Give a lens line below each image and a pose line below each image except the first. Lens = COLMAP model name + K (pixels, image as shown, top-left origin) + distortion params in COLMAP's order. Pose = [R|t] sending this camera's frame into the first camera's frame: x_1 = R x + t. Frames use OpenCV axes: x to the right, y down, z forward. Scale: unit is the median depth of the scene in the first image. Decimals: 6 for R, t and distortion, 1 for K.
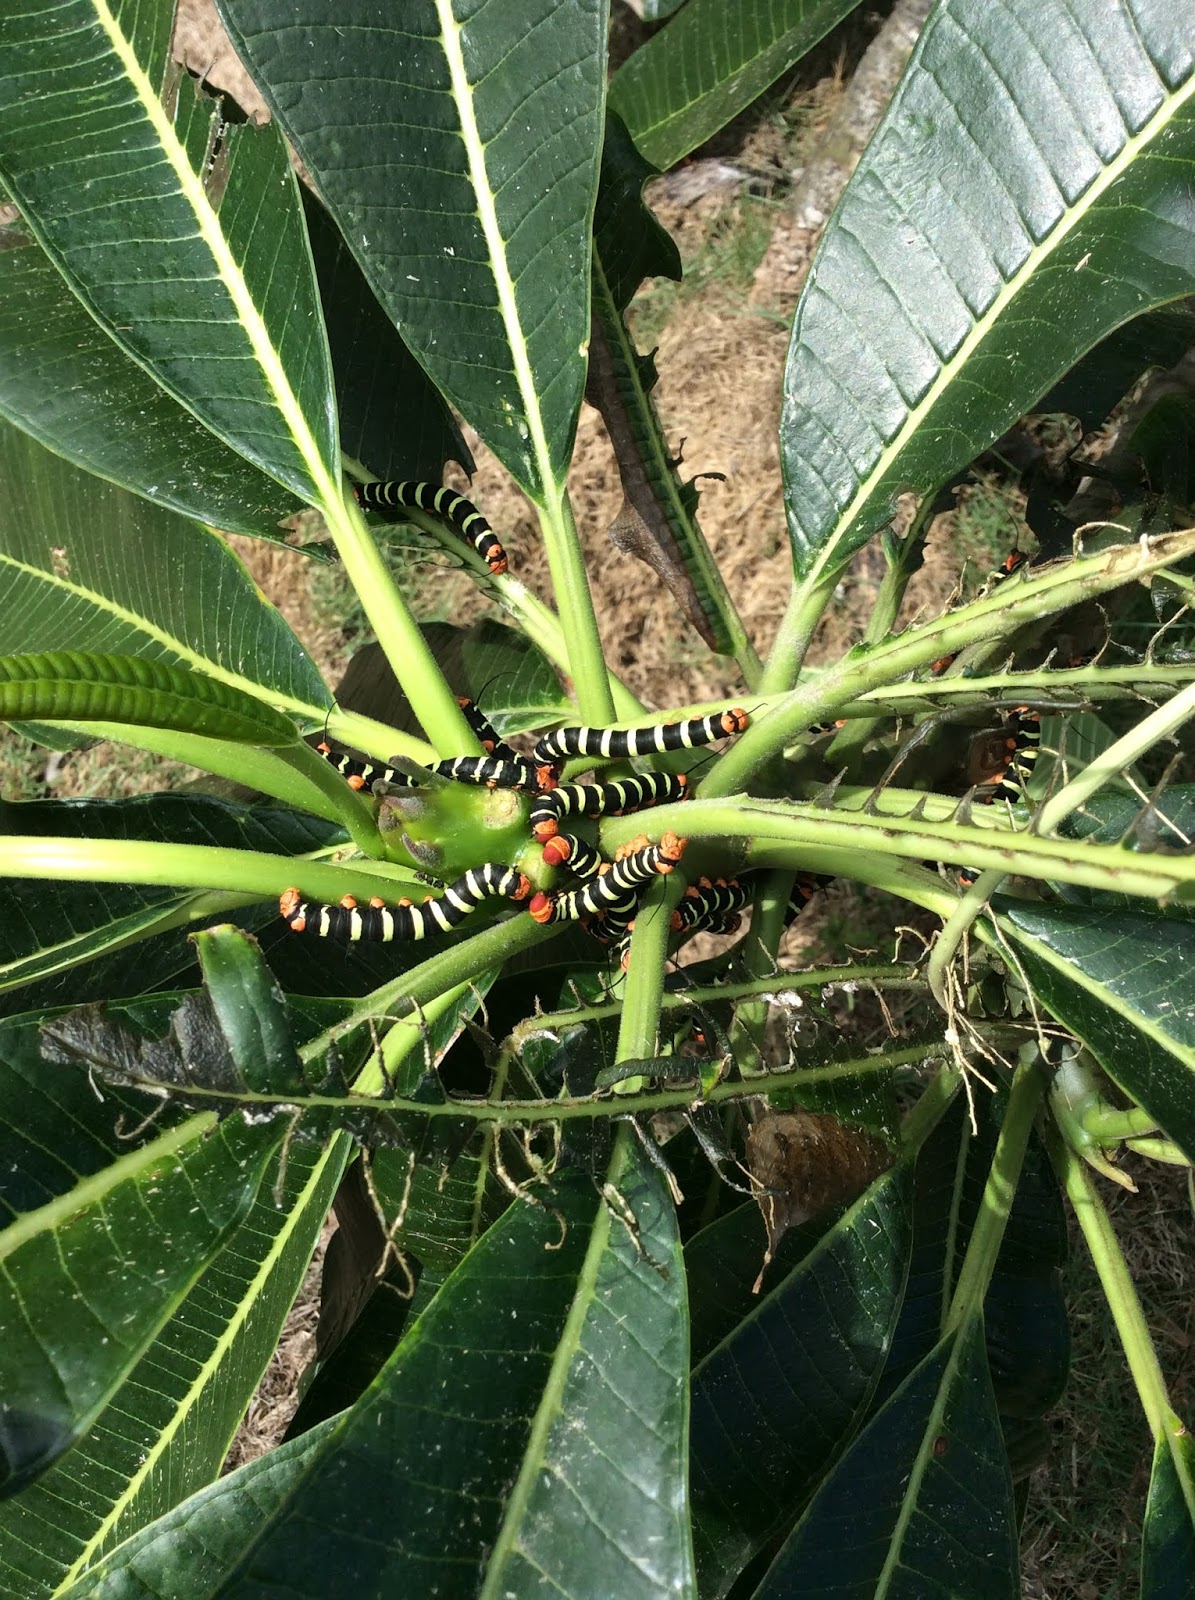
lens RADIAL K [[1364.9, 0, 597.1], [0, 1364.9, 797.0], [0, 0, 1]] dist [0.000799, -0.005214]
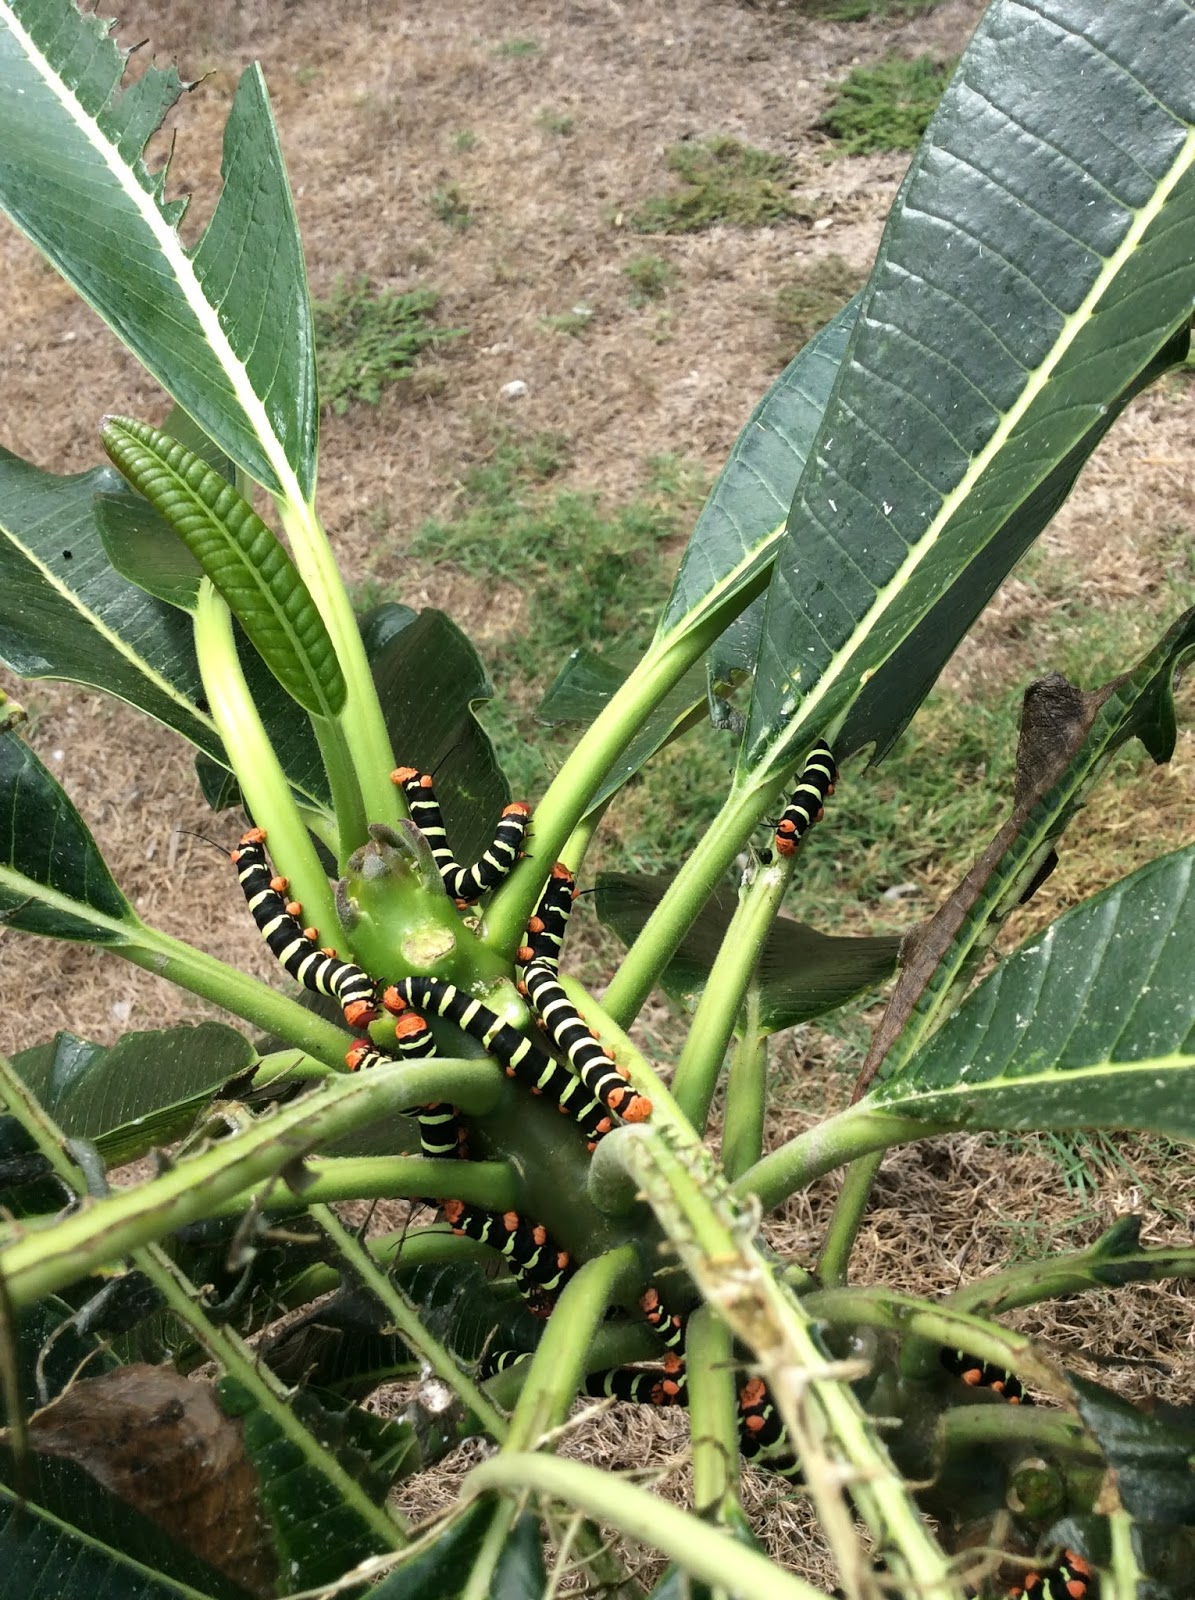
lens RADIAL K [[1364.9, 0, 595.9], [0, 1364.9, 803.8], [0, 0, 1]] dist [0.000799, -0.005214]
pose [[0.420849, 0.665573, -0.616360, 0.461710], [-0.758453, 0.630908, 0.163414, -0.280672], [0.497630, 0.398707, 0.770323, 0.316012]]
